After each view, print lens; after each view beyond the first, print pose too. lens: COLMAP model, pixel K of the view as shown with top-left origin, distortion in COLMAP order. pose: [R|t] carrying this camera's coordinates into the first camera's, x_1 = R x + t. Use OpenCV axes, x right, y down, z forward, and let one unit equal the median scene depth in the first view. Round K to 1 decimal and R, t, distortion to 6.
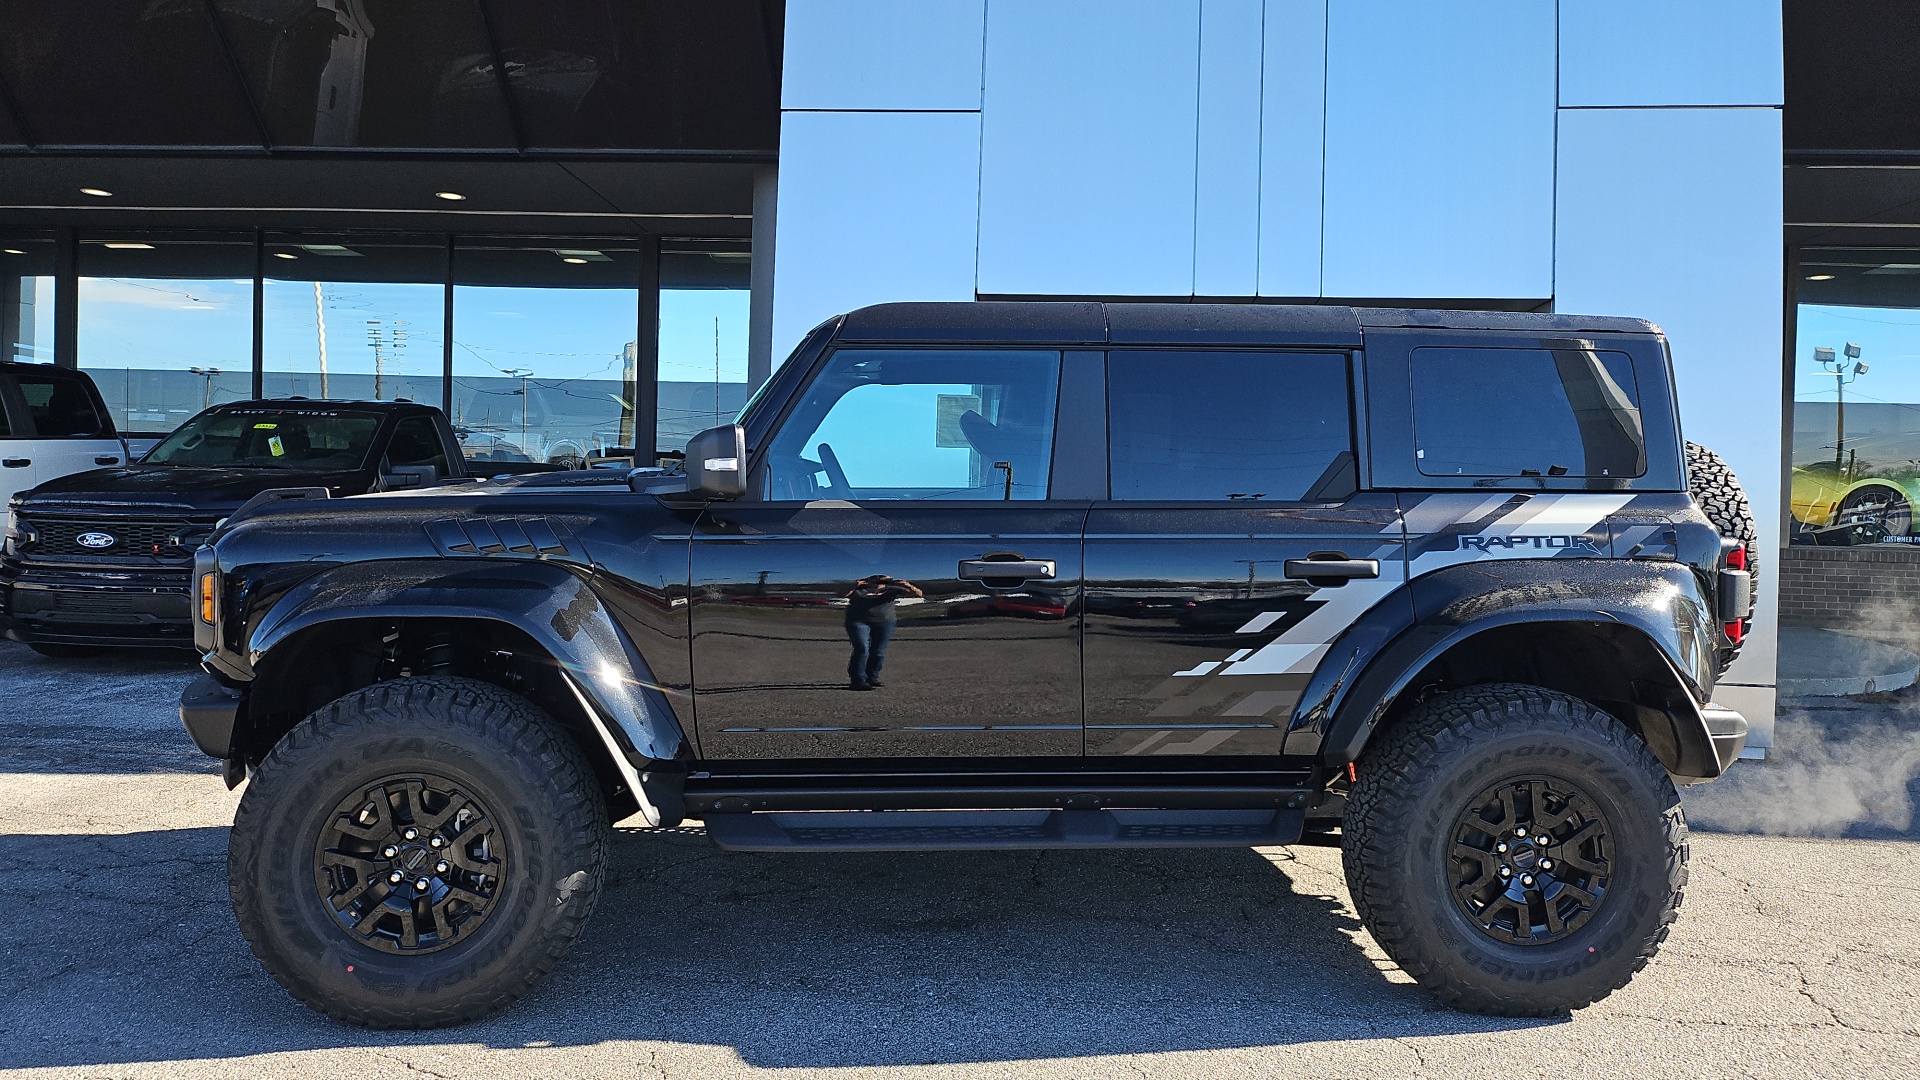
lens RADIAL K [[1299.9, 0, 960.0], [0, 1299.9, 540.0], [0, 0, 1]] dist [0.056936, -0.060690]
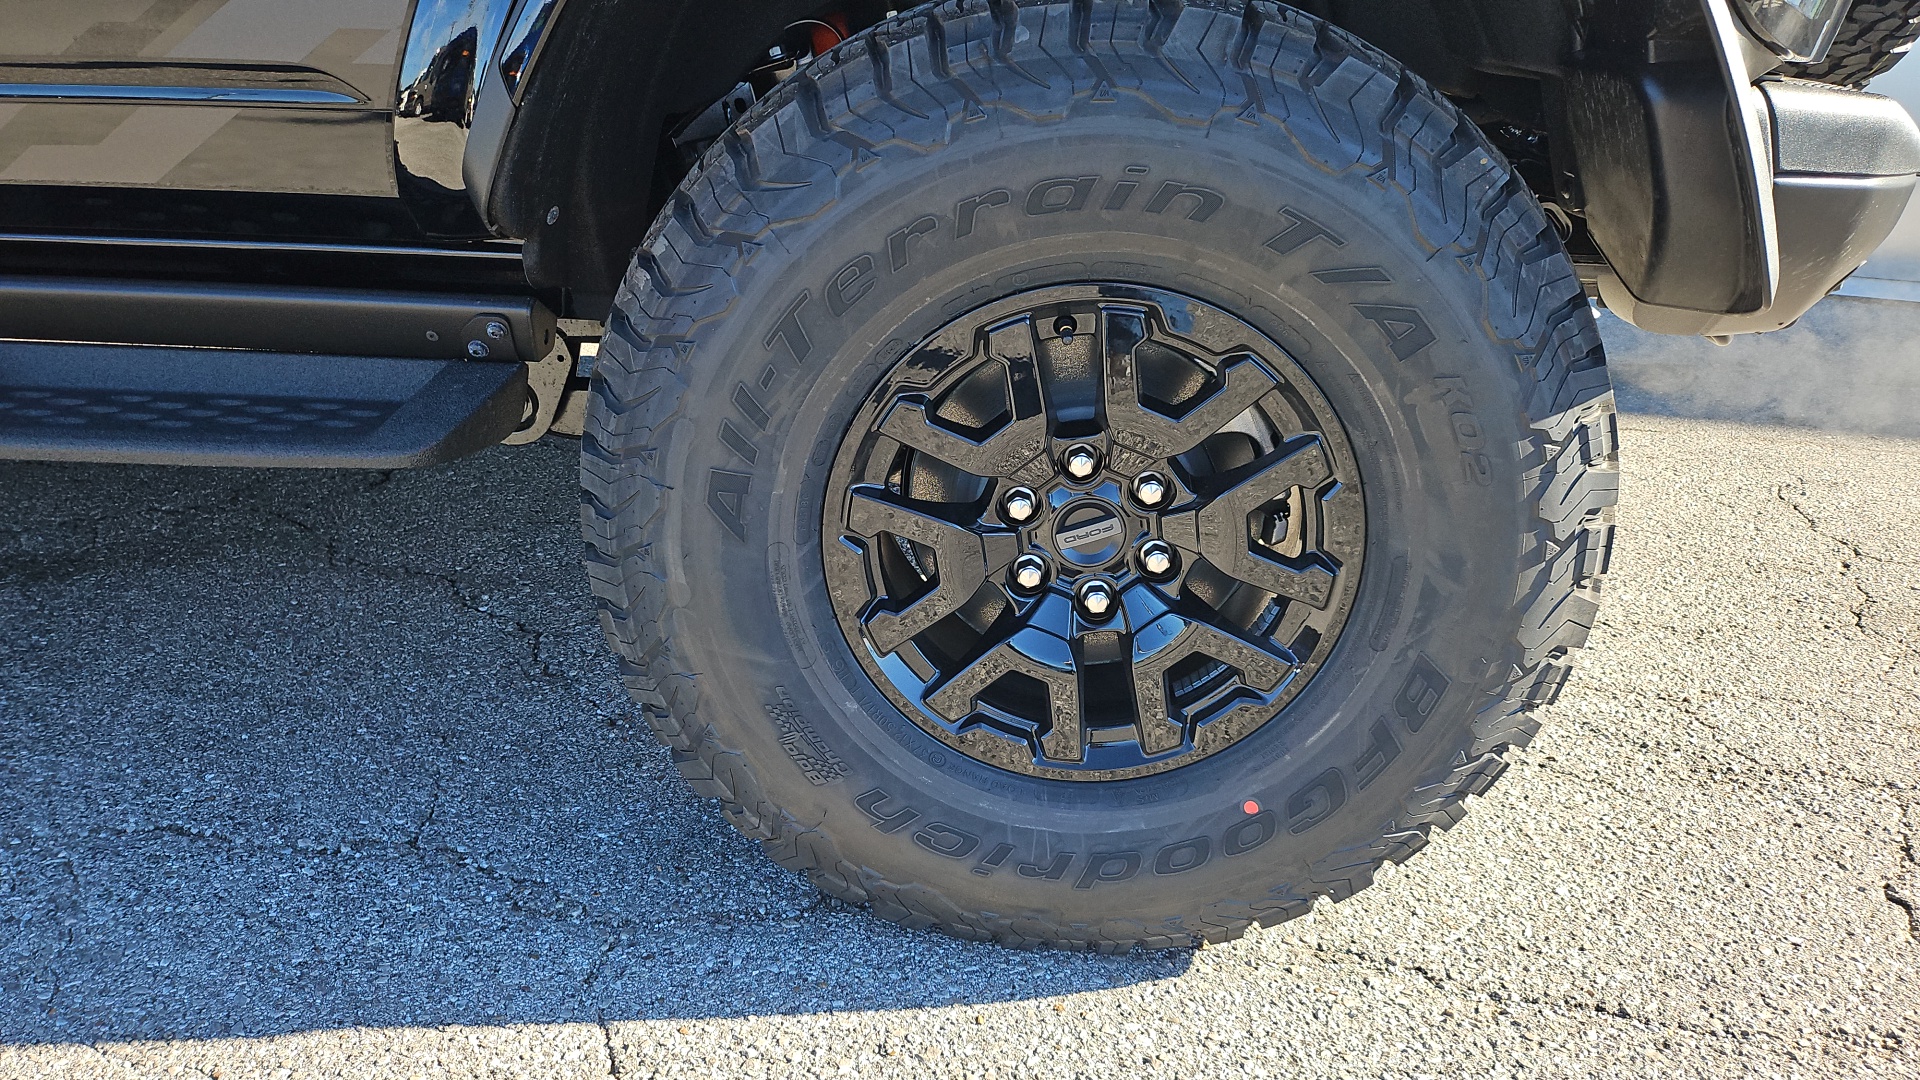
lens RADIAL K [[1347.9, 0, 960.0], [0, 1347.9, 540.0], [0, 0, 1]] dist [0.011561, -0.002077]
pose [[0.994589, 0.054449, -0.088481, 0.430599], [-0.021029, 0.939540, 0.341793, 0.129455], [0.101742, -0.338082, 0.935601, 0.688581]]
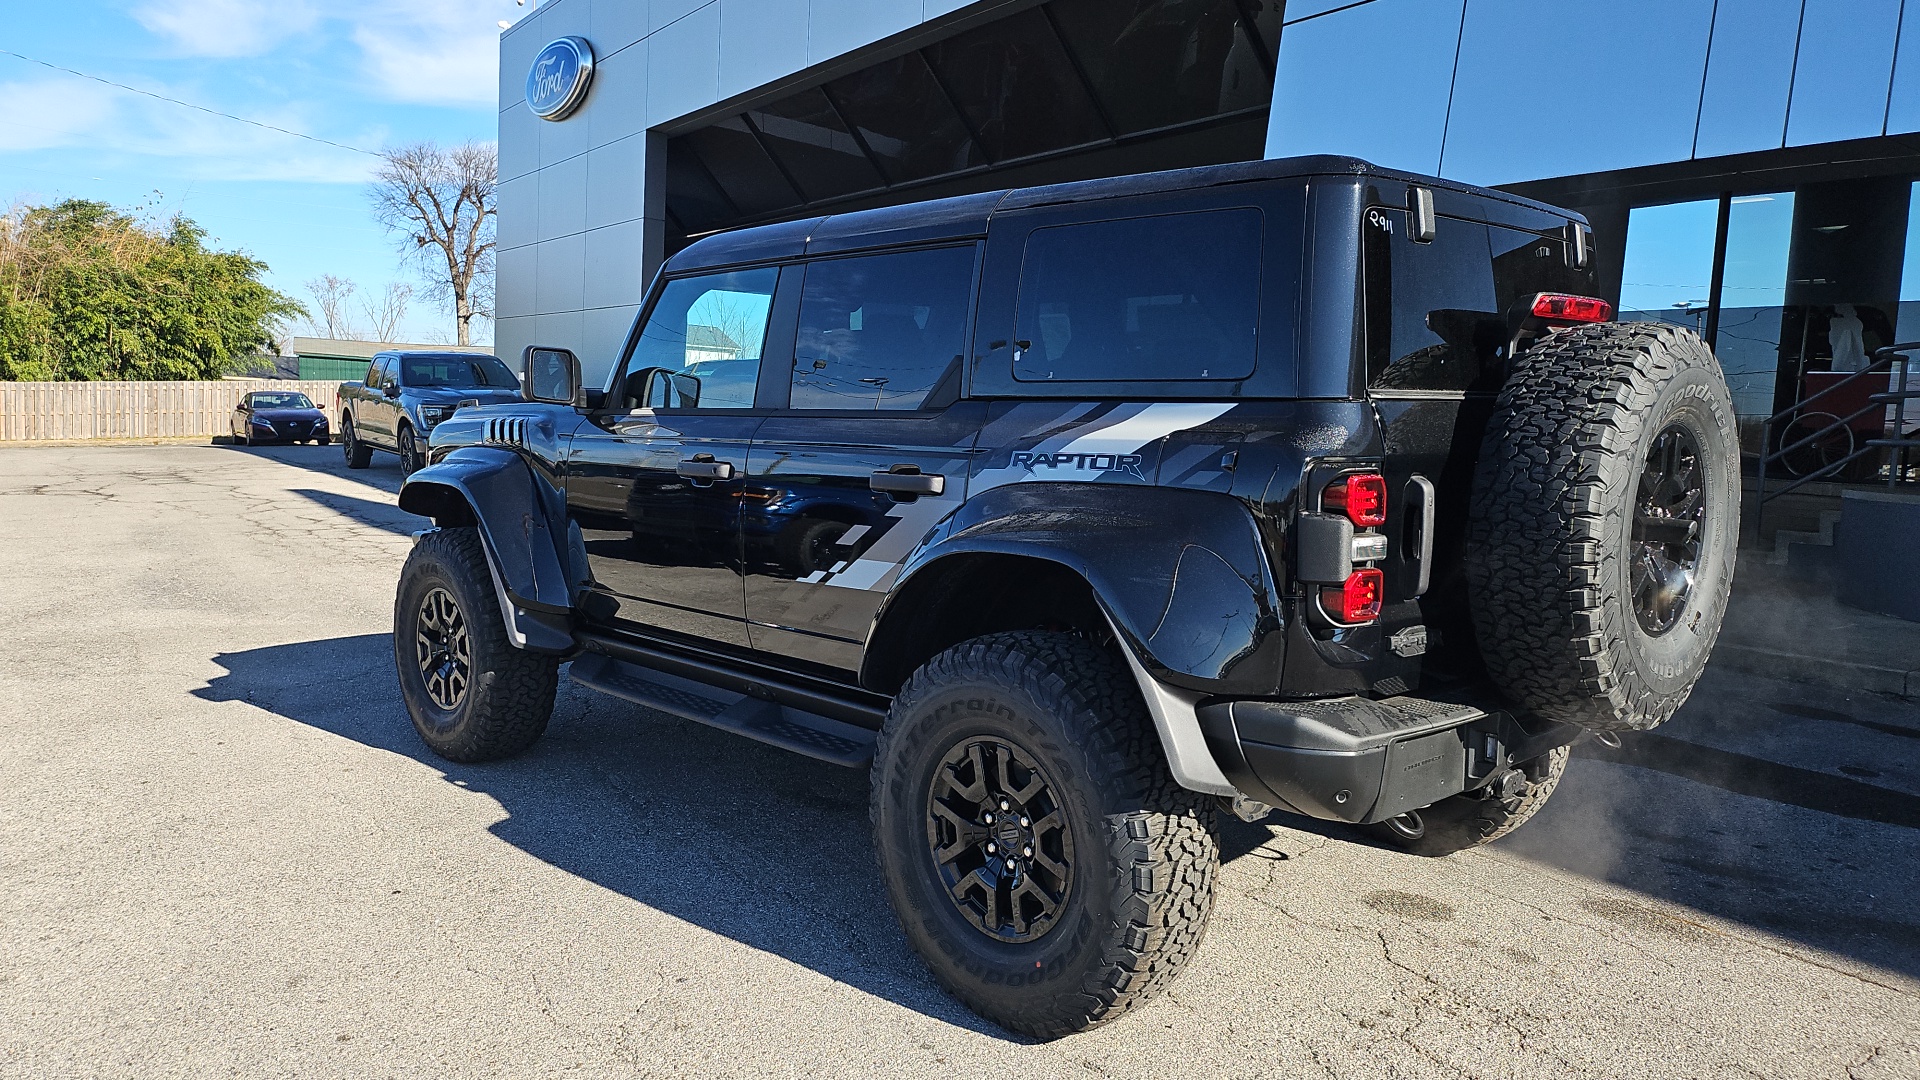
lens RADIAL K [[1347.9, 0, 960.0], [0, 1347.9, 540.0], [0, 0, 1]] dist [0.011561, -0.002077]
pose [[0.649360, 0.075248, -0.756749, 1.051228], [-0.054806, 0.997136, 0.052122, 0.010786], [0.758504, 0.007629, 0.651624, 0.419638]]
